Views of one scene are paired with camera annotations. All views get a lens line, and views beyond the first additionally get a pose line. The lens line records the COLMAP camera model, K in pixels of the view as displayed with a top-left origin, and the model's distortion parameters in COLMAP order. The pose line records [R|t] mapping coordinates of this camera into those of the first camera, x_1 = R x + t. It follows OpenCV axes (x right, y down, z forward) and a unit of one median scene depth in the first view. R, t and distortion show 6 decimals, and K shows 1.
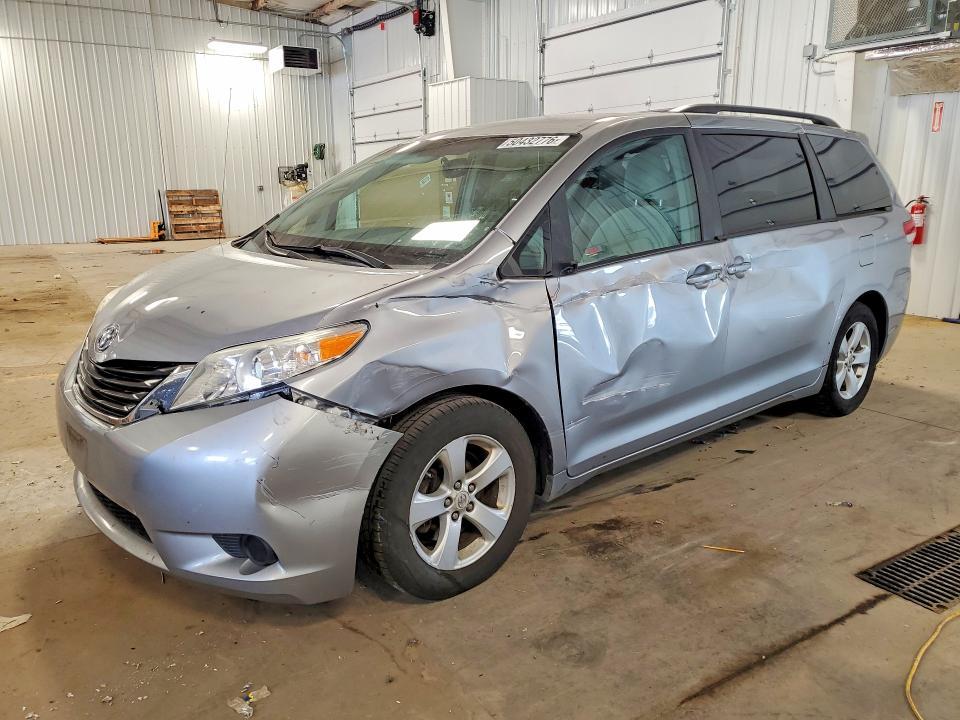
lens RADIAL K [[751.4, 0, 486.8], [0, 751.4, 368.1], [0, 0, 1]] dist [-0.001084, 0.014524]
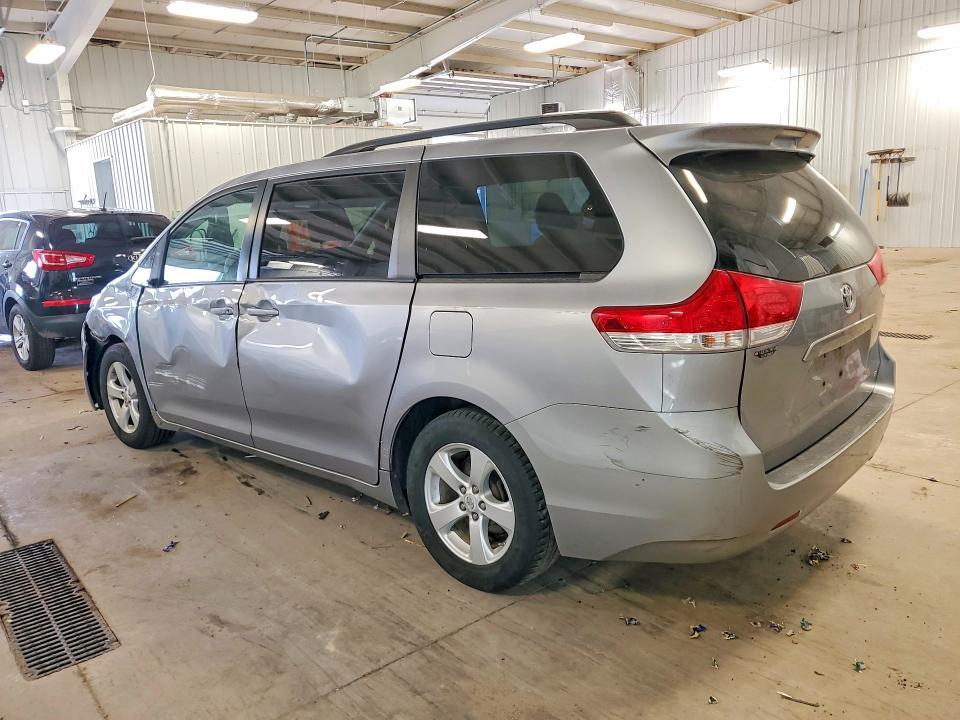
lens RADIAL K [[751.4, 0, 487.2], [0, 751.4, 357.1], [0, 0, 1]] dist [-0.001084, 0.014524]
pose [[0.125370, 0.190374, -0.973673, 1.387437], [-0.211359, 0.964012, 0.161270, -0.301351], [0.969335, 0.185576, 0.161096, 1.141860]]
